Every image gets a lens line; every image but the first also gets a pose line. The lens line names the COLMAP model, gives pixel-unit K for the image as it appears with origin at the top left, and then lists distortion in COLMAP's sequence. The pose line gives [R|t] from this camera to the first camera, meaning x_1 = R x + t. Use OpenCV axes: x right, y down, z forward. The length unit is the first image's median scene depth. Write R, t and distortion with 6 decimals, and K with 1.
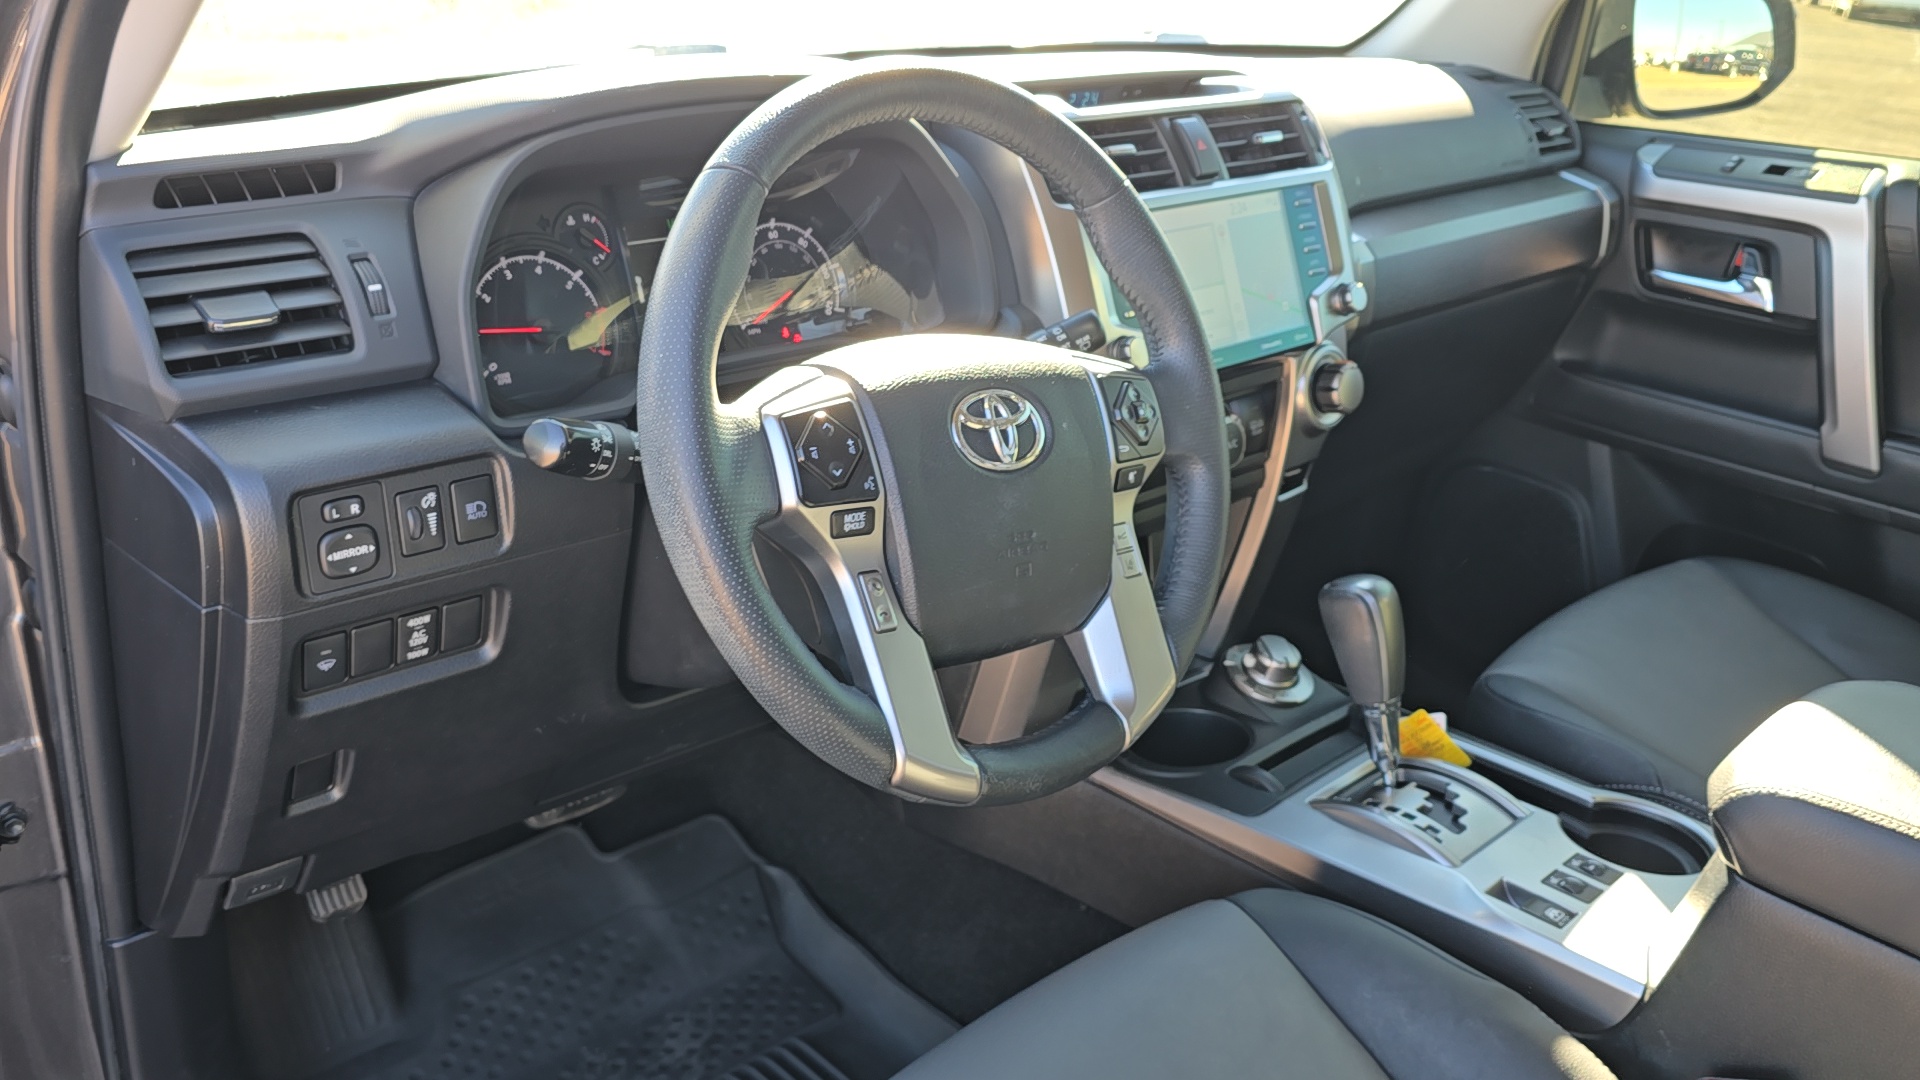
lens RADIAL K [[1590.4, 0, 958.9], [0, 1590.4, 540.3], [0, 0, 1]] dist [-0.020047, 0.006886]
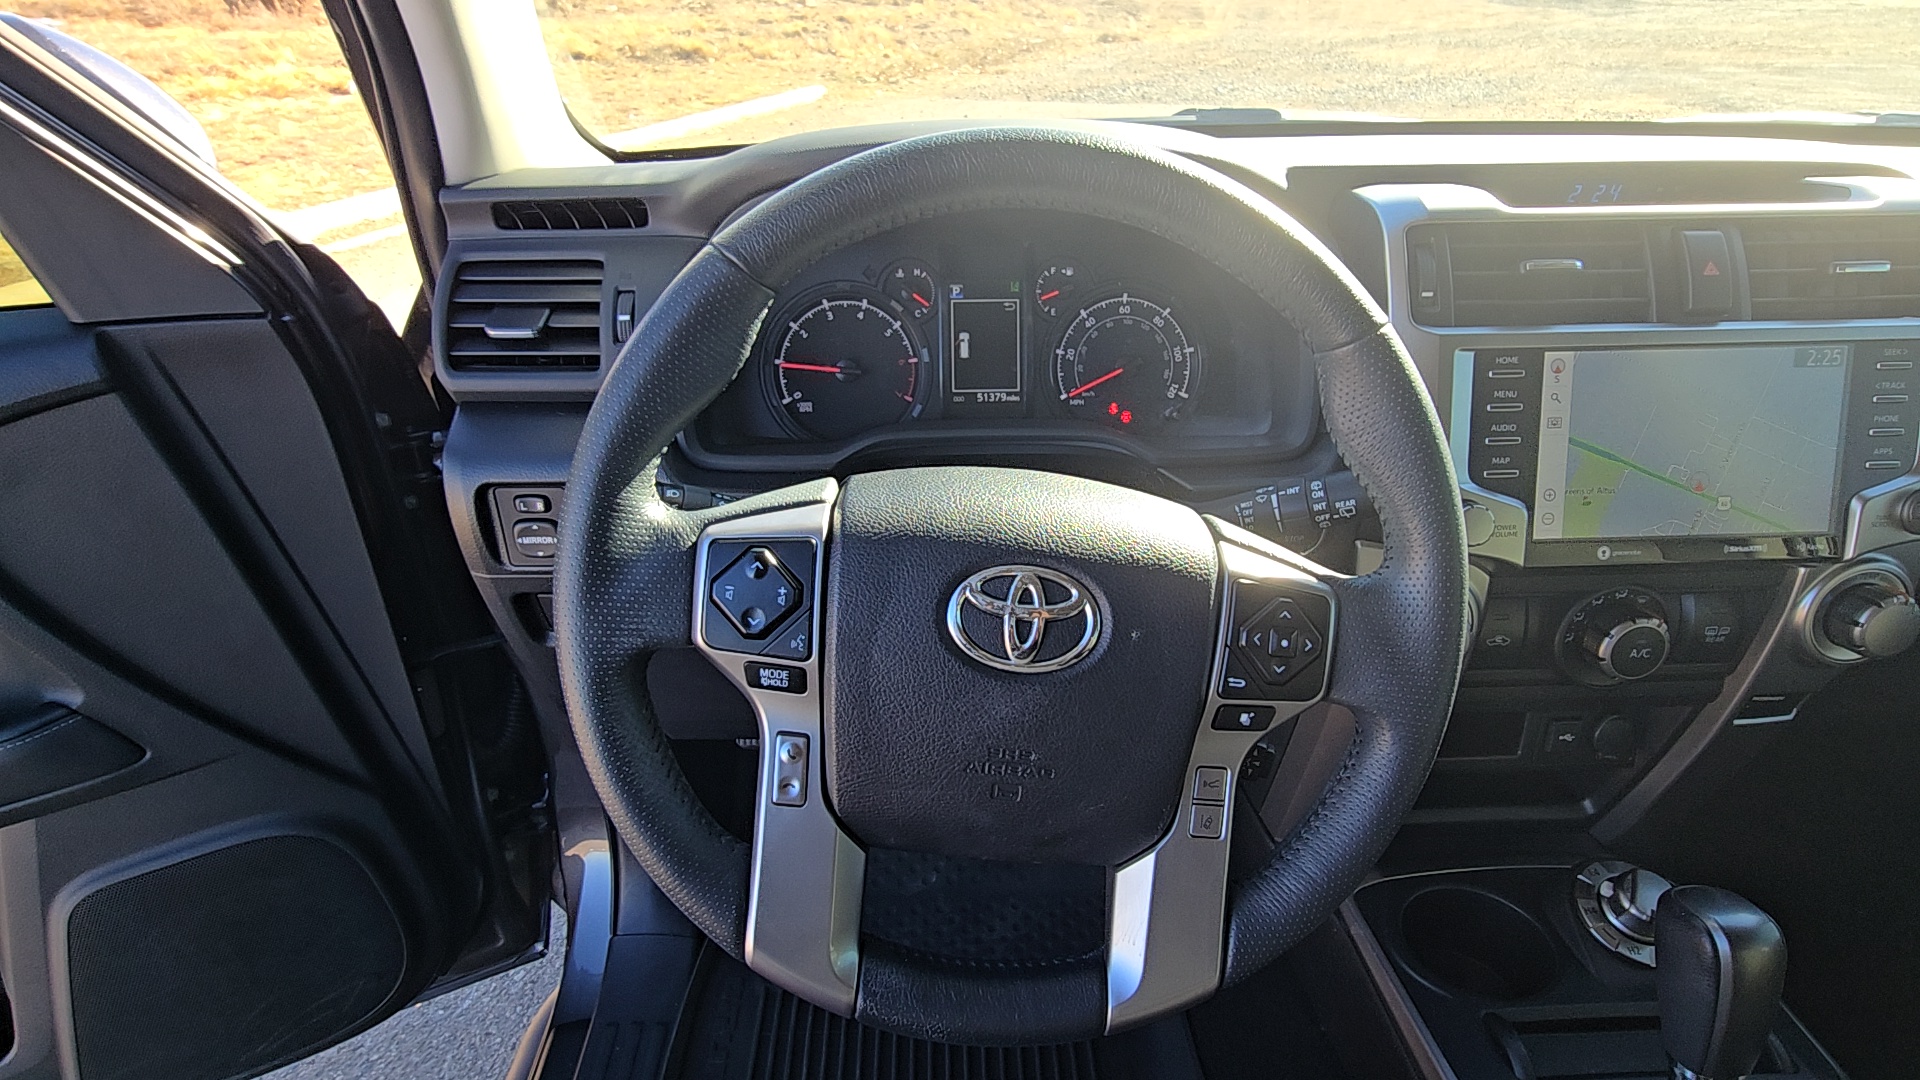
lens RADIAL K [[969.1, 0, 980.0], [0, 969.1, 550.1], [0, 0, 1]] dist [-0.000844, 0.000861]
pose [[0.748239, 0.297170, -0.593151, 0.252063], [-0.221066, 0.954653, 0.199418, -0.170618], [0.625515, -0.018087, 0.780003, 0.533545]]
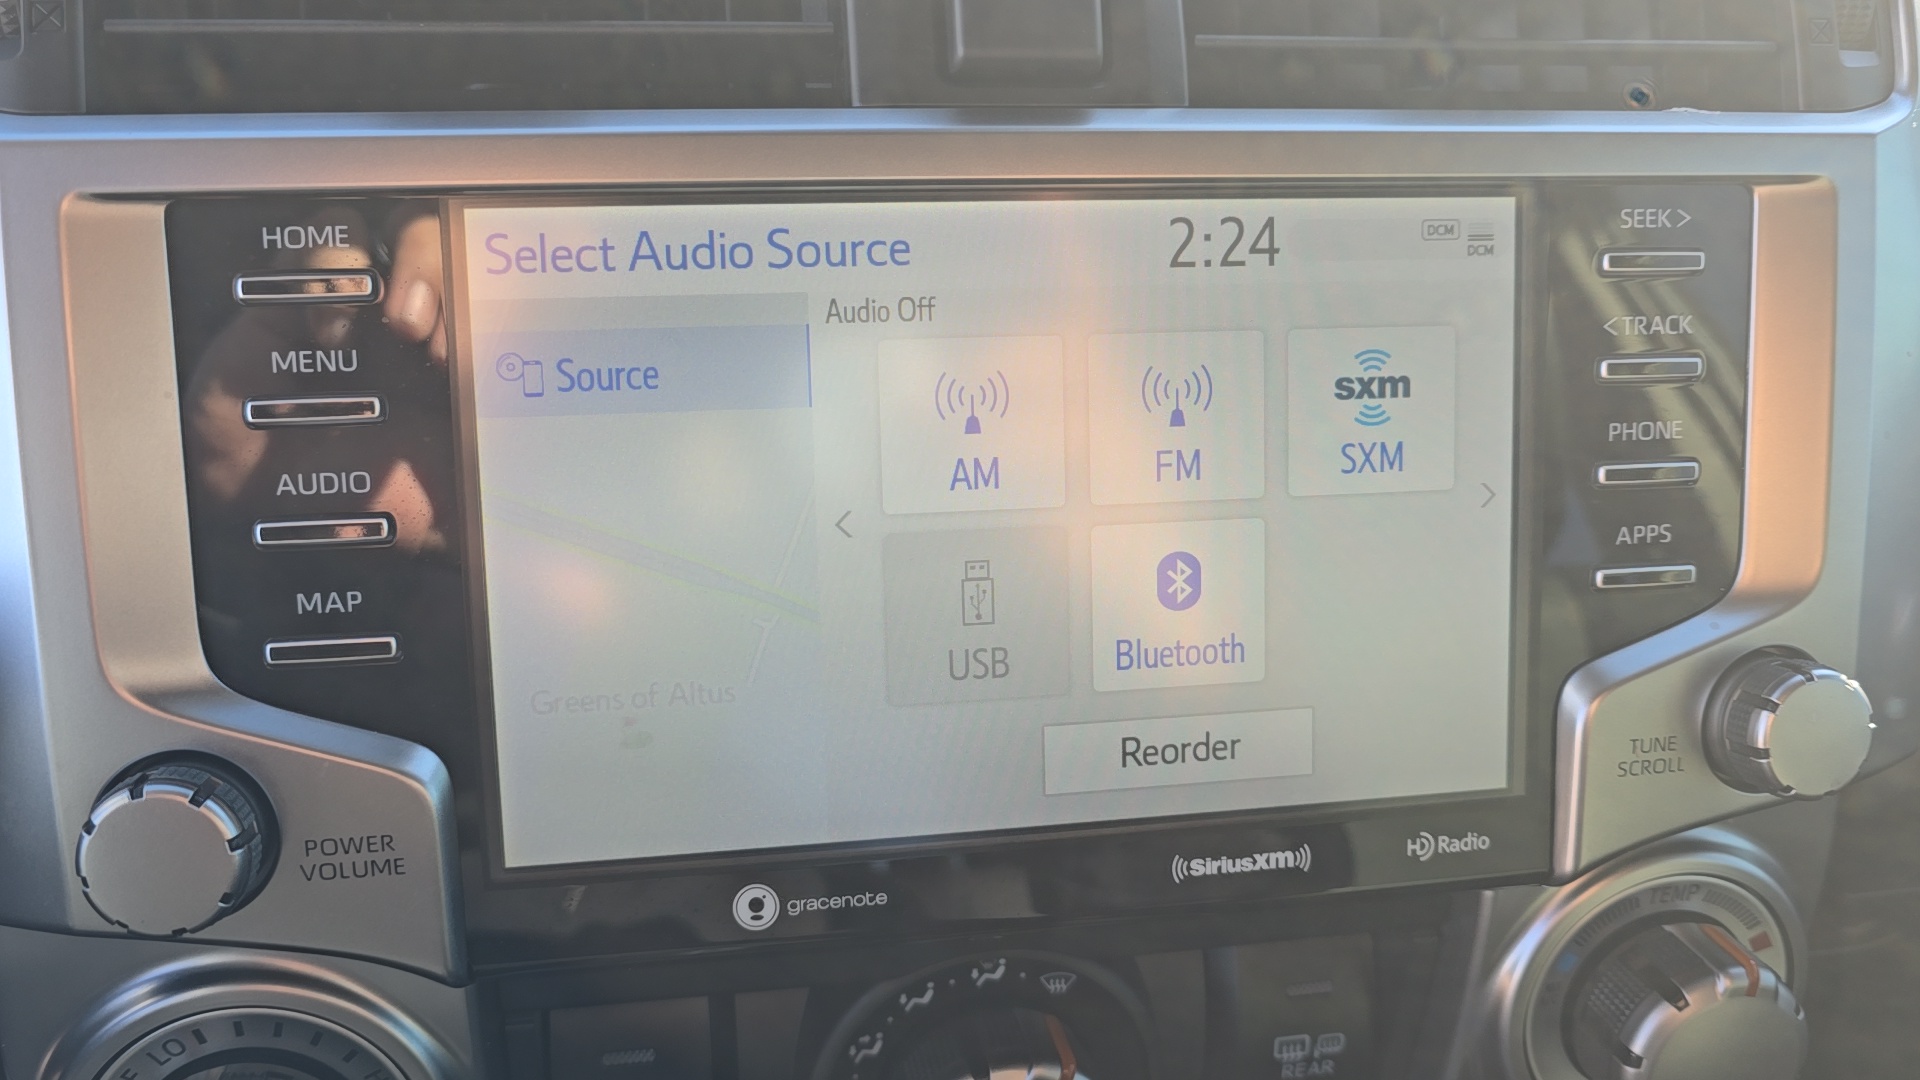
lens RADIAL K [[1590.4, 0, 971.8], [0, 1590.4, 548.9], [0, 0, 1]] dist [-0.020047, 0.006886]
pose [[0.831102, 0.263090, -0.489952, 0.335928], [-0.220674, 0.964705, 0.143690, -0.242392], [0.510462, -0.011302, 0.859826, 1.003429]]
